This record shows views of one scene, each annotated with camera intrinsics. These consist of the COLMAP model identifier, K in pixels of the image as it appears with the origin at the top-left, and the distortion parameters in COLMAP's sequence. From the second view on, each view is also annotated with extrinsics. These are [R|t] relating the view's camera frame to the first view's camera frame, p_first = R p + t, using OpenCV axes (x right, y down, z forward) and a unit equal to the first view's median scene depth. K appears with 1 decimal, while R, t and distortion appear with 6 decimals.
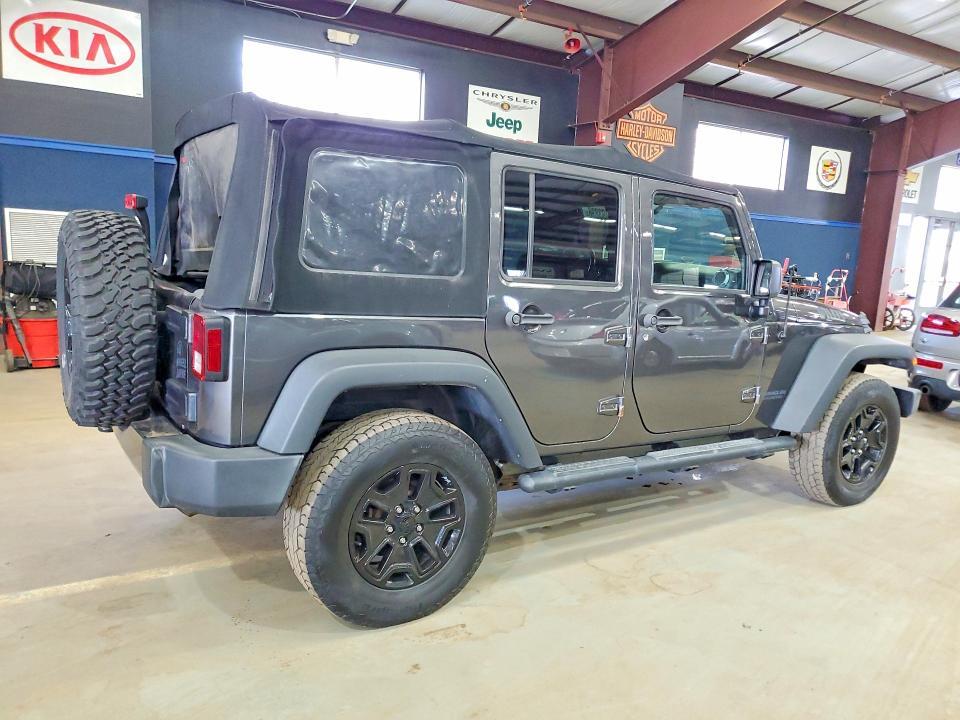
lens RADIAL K [[731.1, 0, 488.6], [0, 731.1, 374.9], [0, 0, 1]] dist [0.004098, 0.016349]
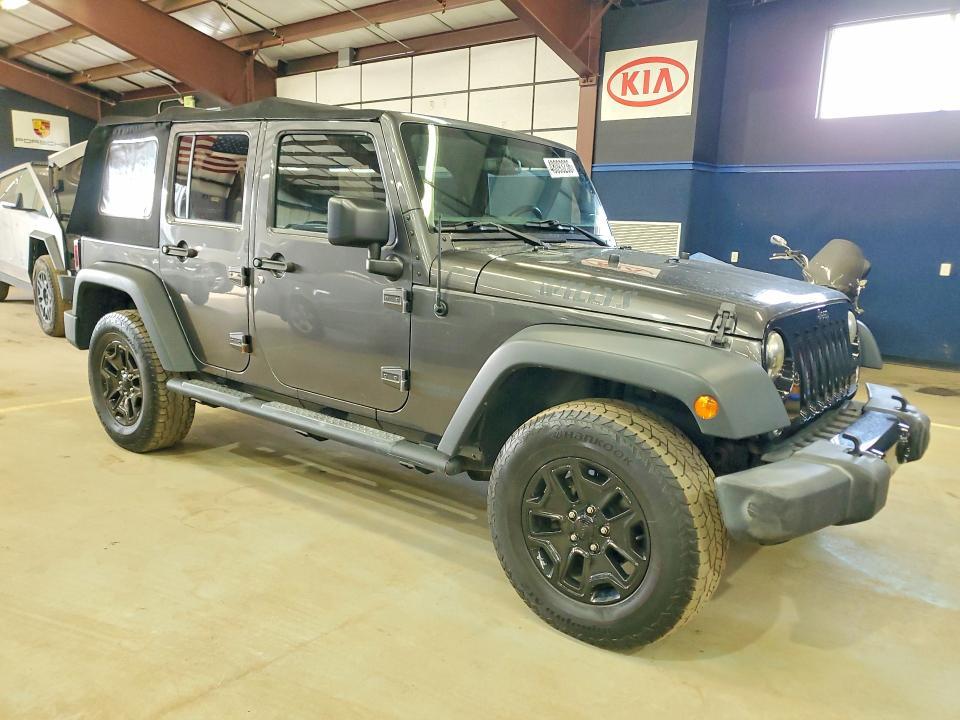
lens RADIAL K [[731.1, 0, 488.6], [0, 731.1, 374.9], [0, 0, 1]] dist [0.004098, 0.016349]
pose [[0.344762, 0.144840, -0.927448, 0.545396], [-0.189963, 0.978346, 0.082173, -0.028471], [0.919268, 0.147850, 0.364811, 0.399746]]
